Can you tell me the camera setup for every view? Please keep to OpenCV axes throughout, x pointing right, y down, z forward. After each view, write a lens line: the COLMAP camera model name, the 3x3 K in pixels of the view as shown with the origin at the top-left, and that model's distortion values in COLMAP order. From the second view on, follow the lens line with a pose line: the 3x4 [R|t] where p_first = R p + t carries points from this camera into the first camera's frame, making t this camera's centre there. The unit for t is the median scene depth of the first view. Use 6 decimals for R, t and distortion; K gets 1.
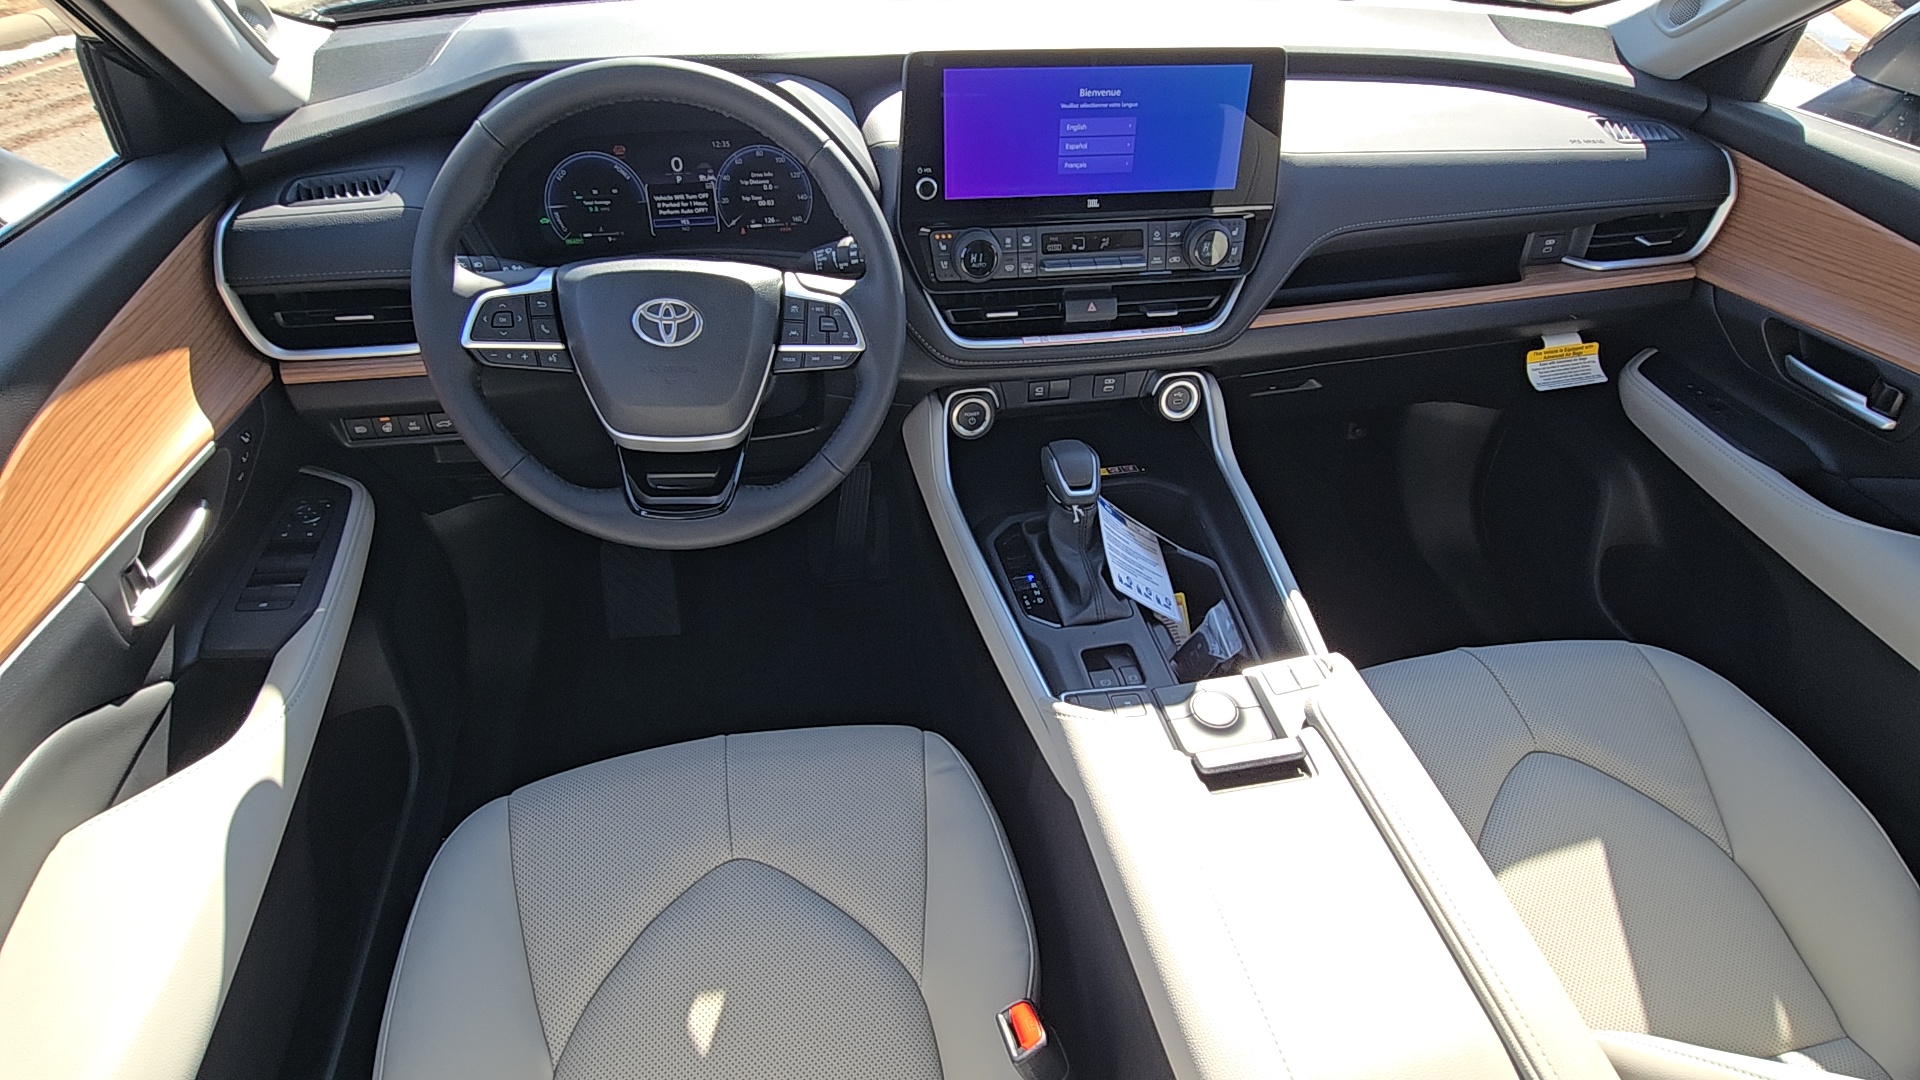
lens RADIAL K [[945.3, 0, 986.3], [0, 945.3, 541.9], [0, 0, 1]] dist [0.000709, 0.000652]
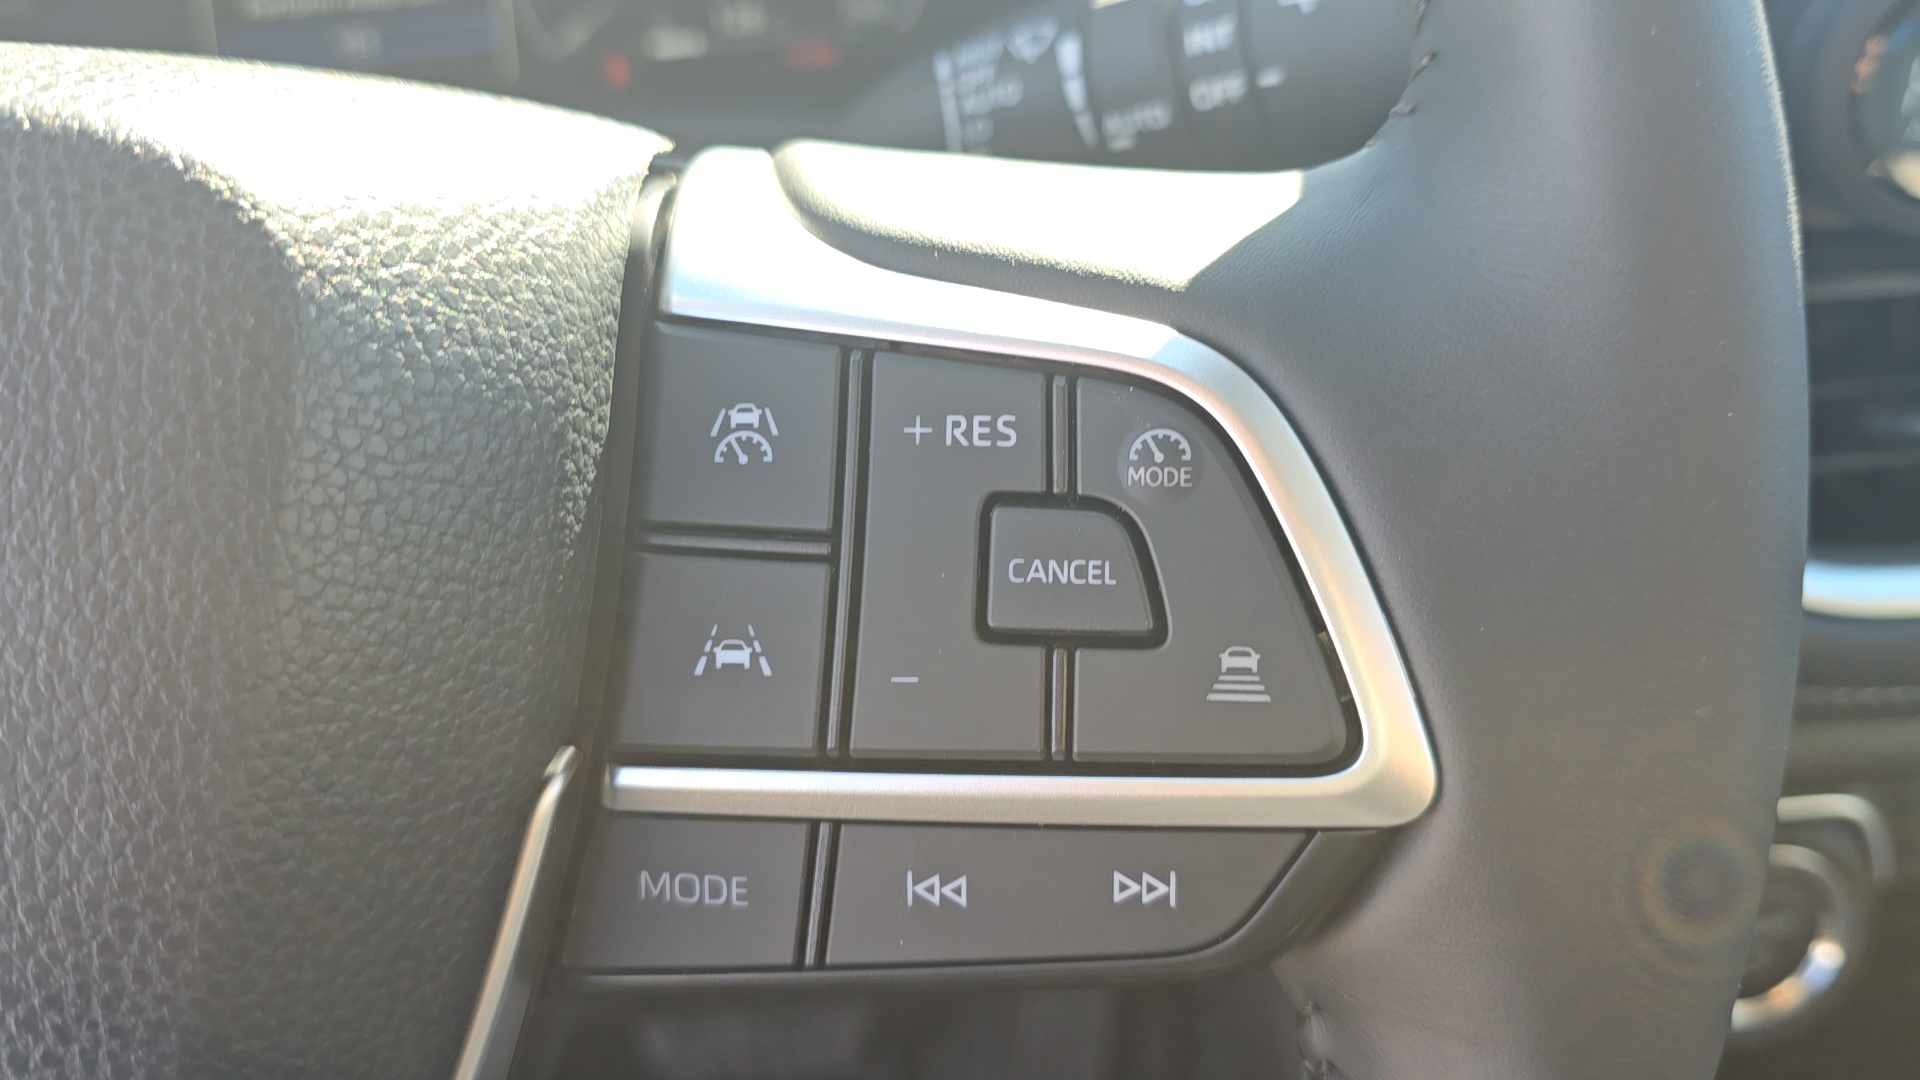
lens RADIAL K [[1601.9, 0, 960.0], [0, 1601.9, 540.0], [0, 0, 1]] dist [-0.014341, -0.001972]
pose [[0.992615, -0.013152, -0.120595, -0.134716], [-0.003266, 0.990848, -0.134945, -0.180197], [0.121266, 0.134342, 0.983487, 0.708766]]
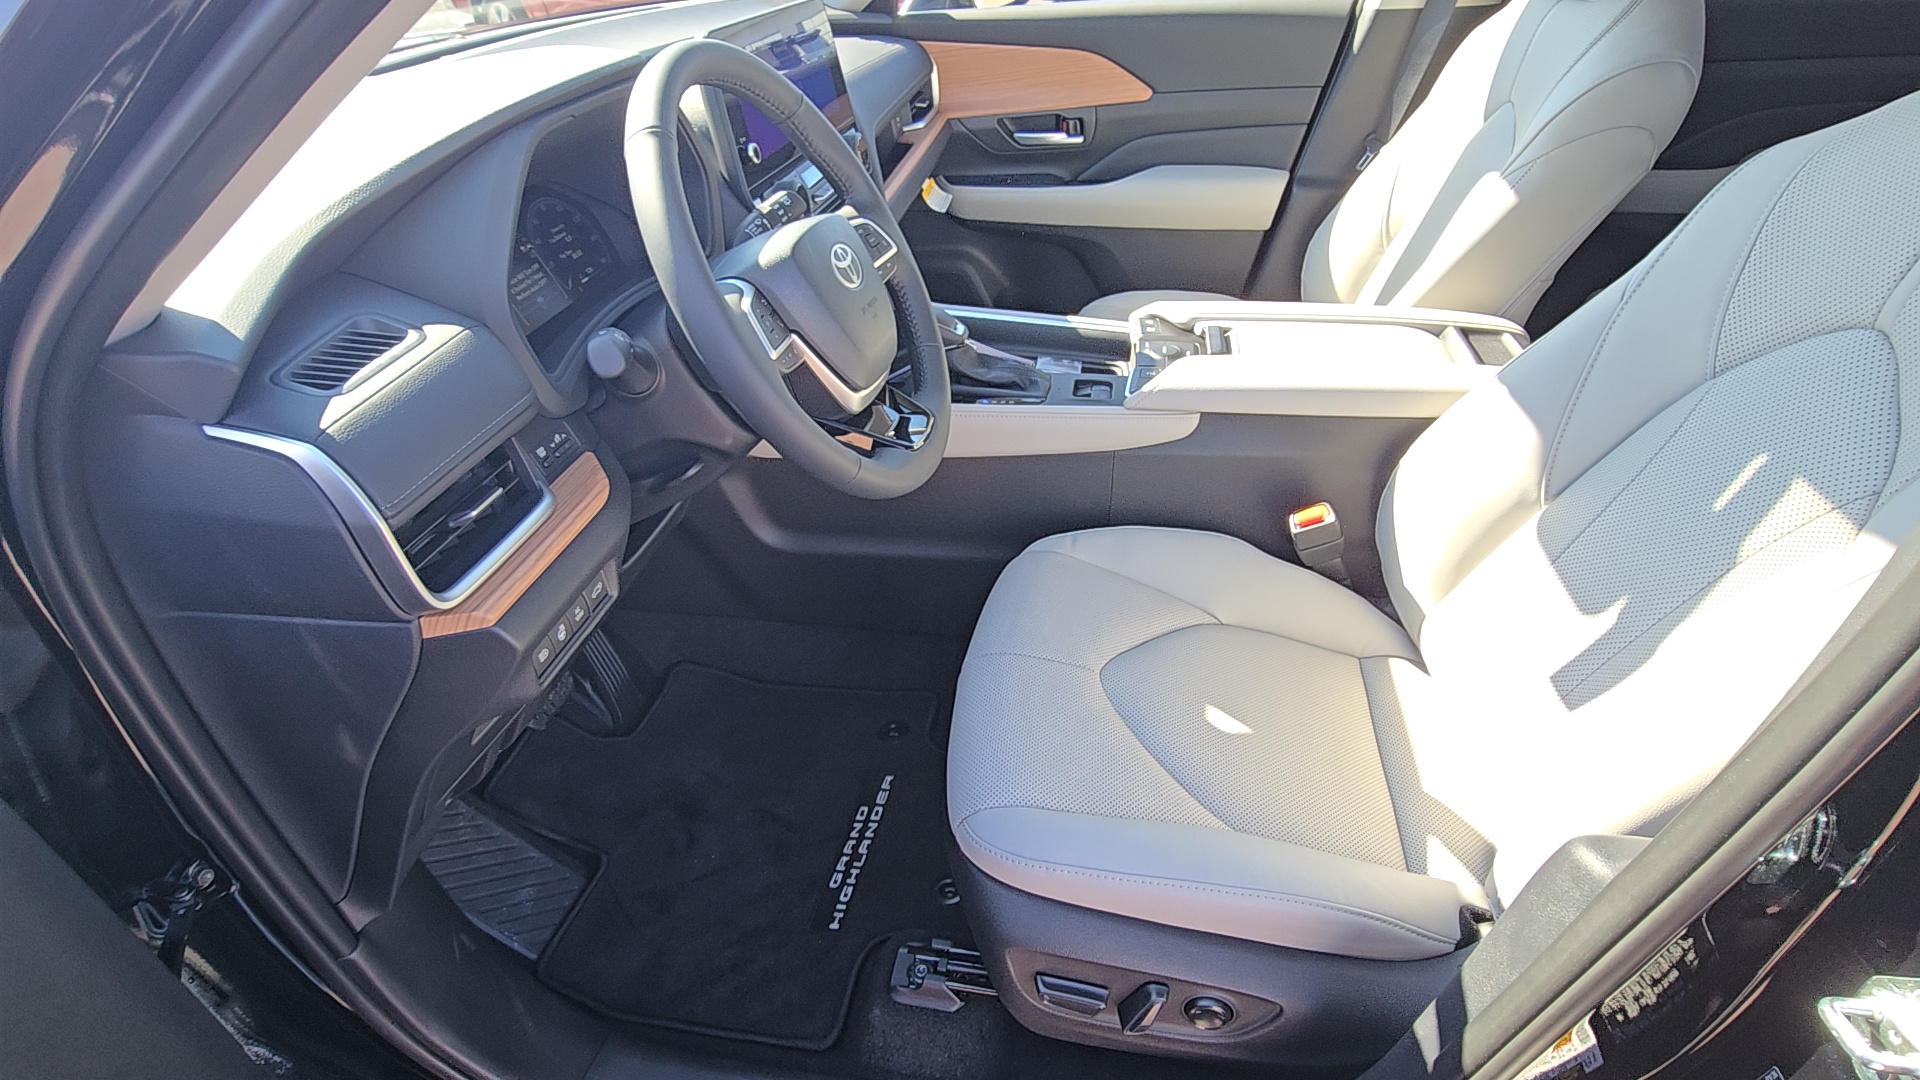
lens RADIAL K [[971.9, 0, 968.5], [0, 971.9, 552.7], [0, 0, 1]] dist [-0.002926, 0.002755]
pose [[0.360589, -0.564608, 0.742424, -1.023011], [0.647886, 0.724226, 0.236096, -0.136949], [-0.670984, 0.395872, 0.626949, 0.295756]]
